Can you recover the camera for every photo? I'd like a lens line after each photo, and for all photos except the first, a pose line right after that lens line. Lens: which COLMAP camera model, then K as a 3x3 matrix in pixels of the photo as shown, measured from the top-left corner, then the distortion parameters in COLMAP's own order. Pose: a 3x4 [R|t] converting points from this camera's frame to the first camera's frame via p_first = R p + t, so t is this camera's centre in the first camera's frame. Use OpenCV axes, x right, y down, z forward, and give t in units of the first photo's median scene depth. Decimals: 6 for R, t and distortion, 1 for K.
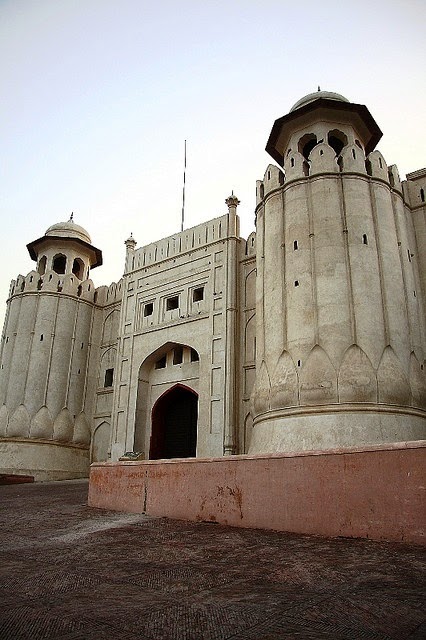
lens RADIAL K [[502.9, 0, 213.0], [0, 502.9, 320.0], [0, 0, 1]] dist [-0.003278, -0.000296]
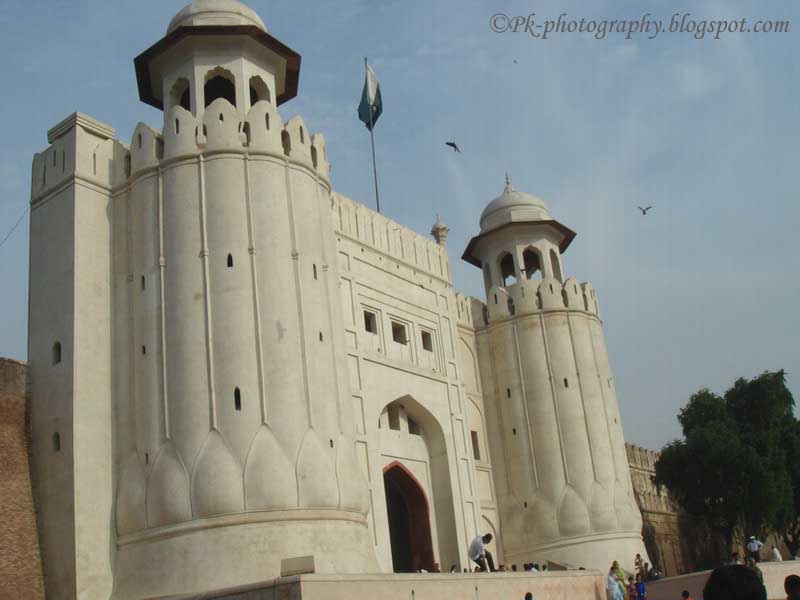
lens RADIAL K [[1065.0, 0, 400.0], [0, 1065.0, 300.0], [0, 0, 1]] dist [-0.359594, 0.006029]
pose [[-0.081590, 0.314361, 0.945791, -1.353172], [-0.233774, 0.916445, -0.324774, 0.360392], [-0.968862, -0.247599, -0.001283, 1.018217]]
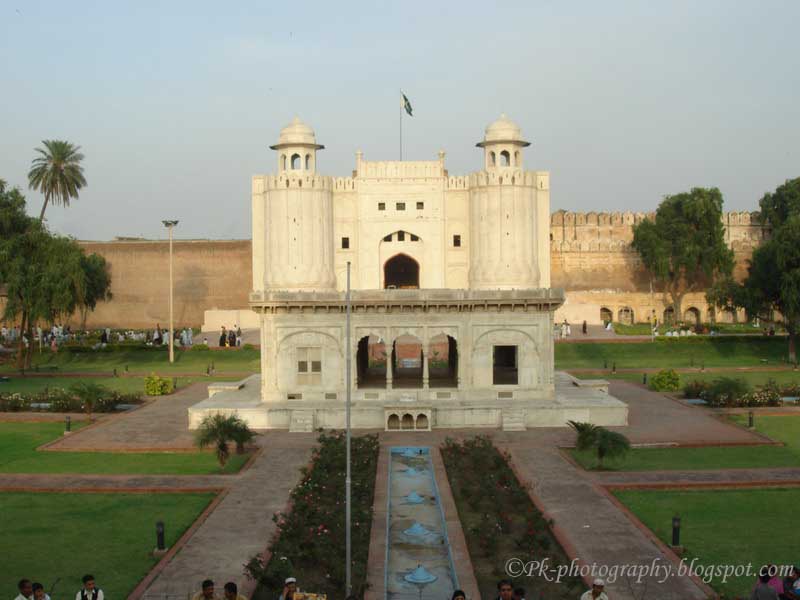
lens RADIAL K [[1065.0, 0, 400.0], [0, 1065.0, 300.0], [0, 0, 1]] dist [-0.359594, 0.006029]
pose [[0.795190, -0.038253, 0.605153, -2.322567], [-0.183626, 0.935954, 0.300453, -0.835902], [-0.577888, -0.350039, 0.737237, -1.817987]]
